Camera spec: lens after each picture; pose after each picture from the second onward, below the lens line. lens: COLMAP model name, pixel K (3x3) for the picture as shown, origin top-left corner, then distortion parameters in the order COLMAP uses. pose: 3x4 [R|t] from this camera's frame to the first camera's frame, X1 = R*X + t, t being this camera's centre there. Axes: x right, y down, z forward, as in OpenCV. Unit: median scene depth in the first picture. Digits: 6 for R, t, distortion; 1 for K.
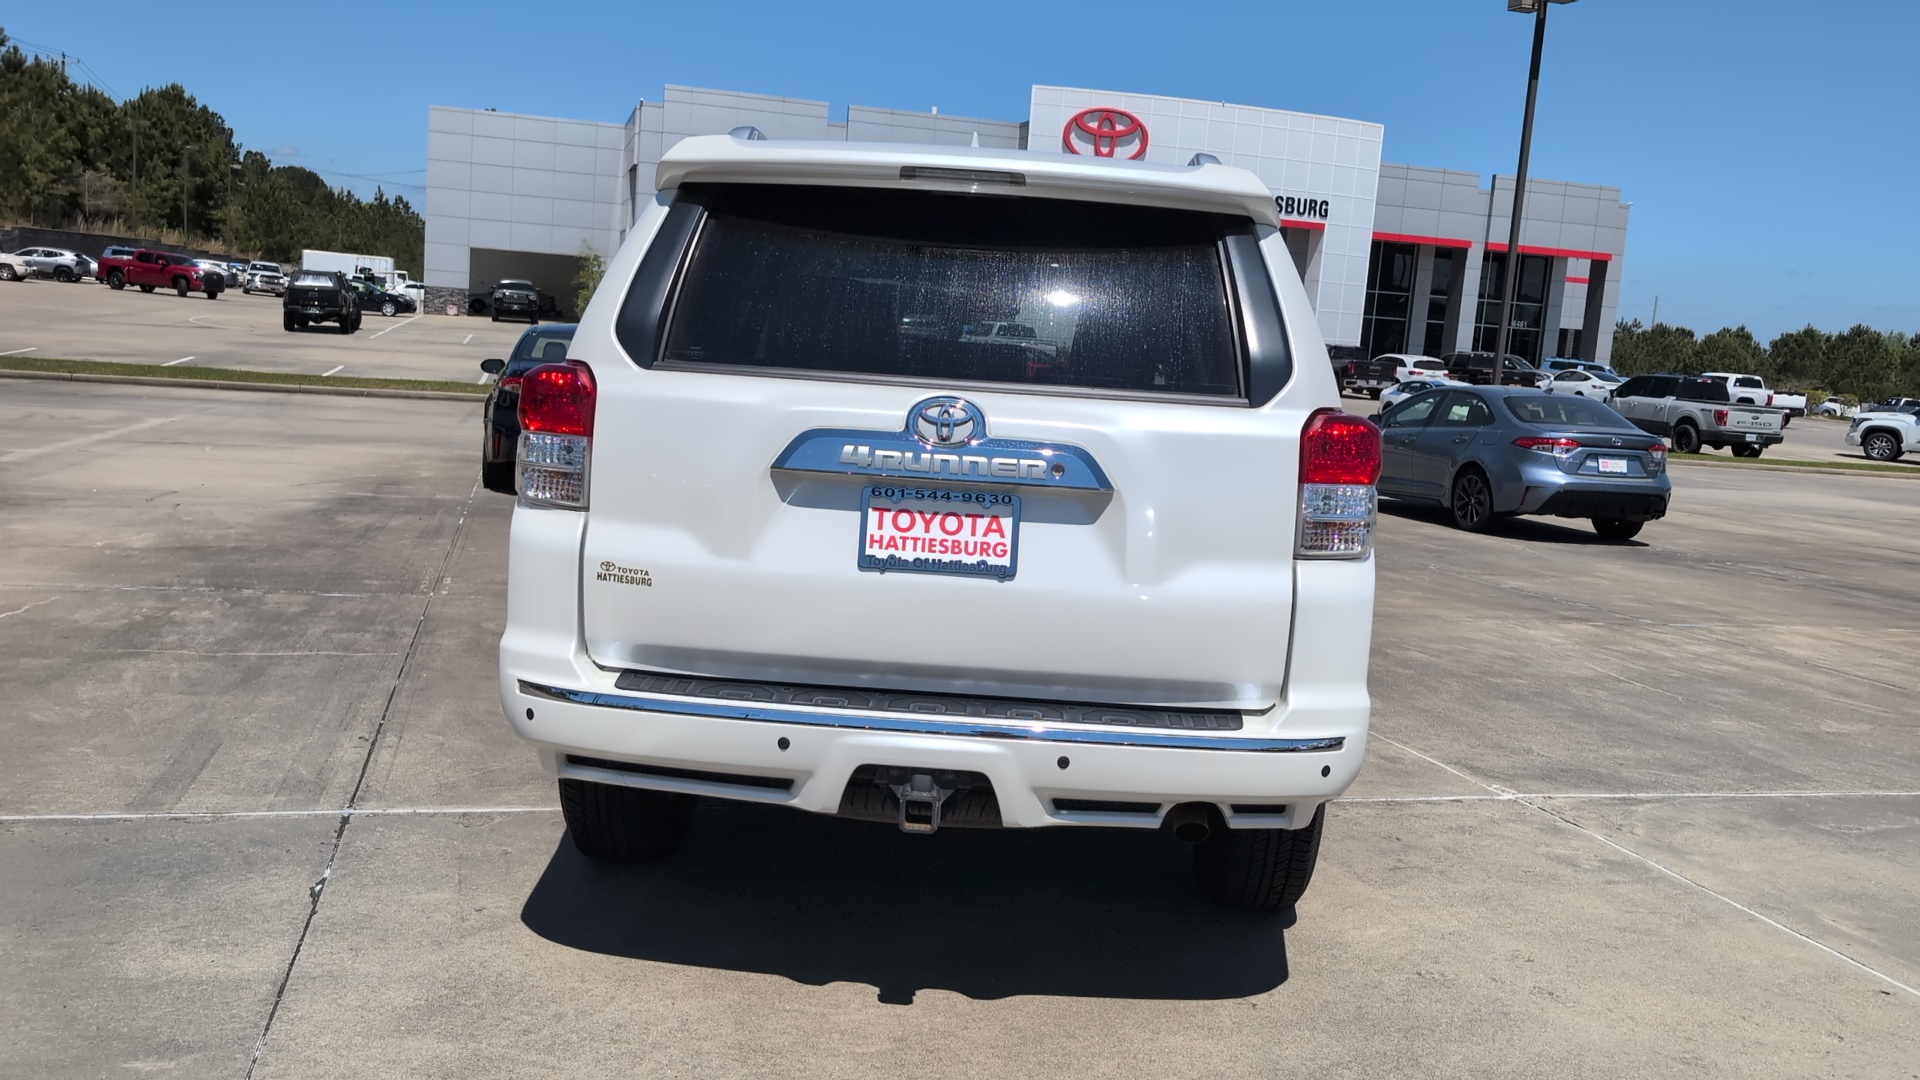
lens RADIAL K [[1626.6, 0, 997.1], [0, 1626.6, 555.5], [0, 0, 1]] dist [0.022430, -0.048154]
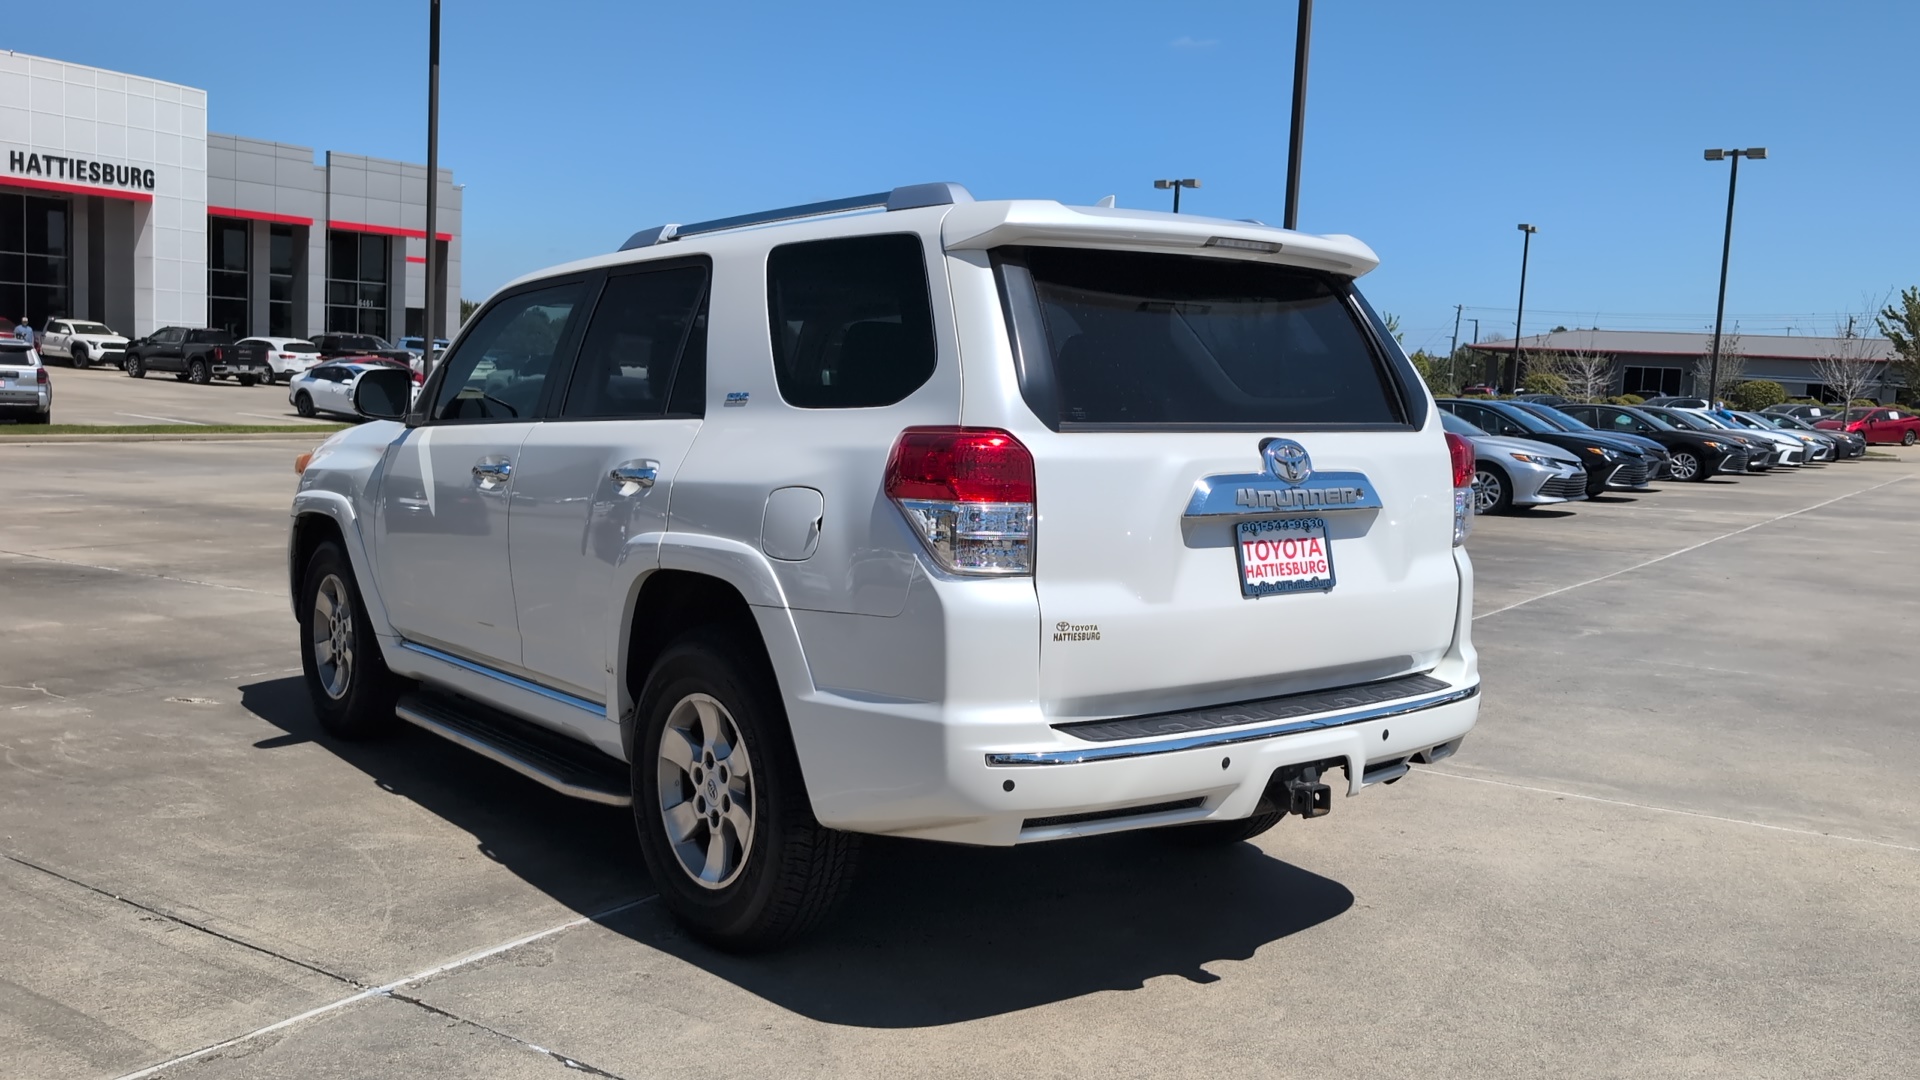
lens RADIAL K [[1626.6, 0, 967.8], [0, 1626.6, 542.6], [0, 0, 1]] dist [0.022430, -0.048154]
pose [[0.752085, -0.104381, 0.650748, -0.919150], [0.098823, 0.994076, 0.045239, -0.095211], [-0.651615, 0.030286, 0.757945, 0.261746]]
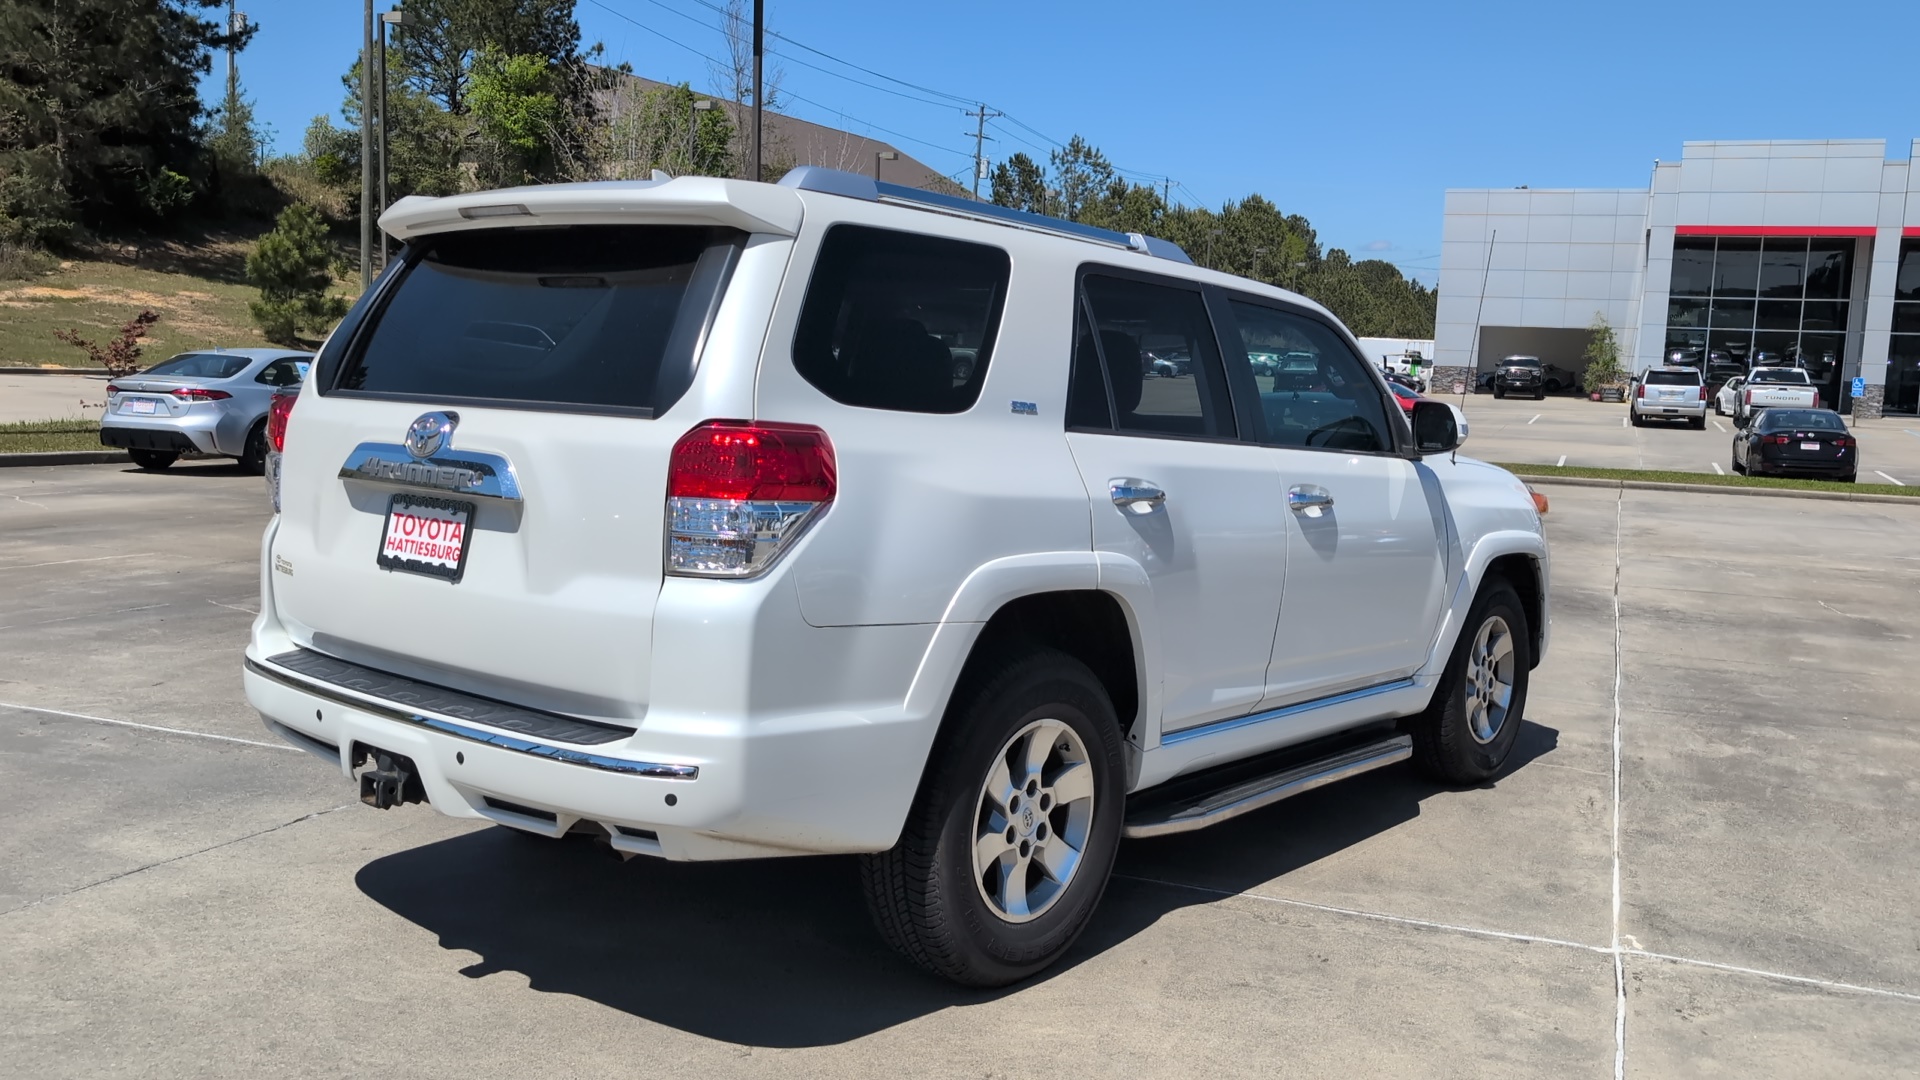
lens RADIAL K [[1626.6, 0, 969.2], [0, 1626.6, 581.4], [0, 0, 1]] dist [0.022430, -0.048154]
pose [[0.796027, 0.041569, -0.603832, 0.880655], [-0.061674, 0.998017, -0.012598, 0.006903], [0.602111, 0.047269, 0.797012, 0.337911]]
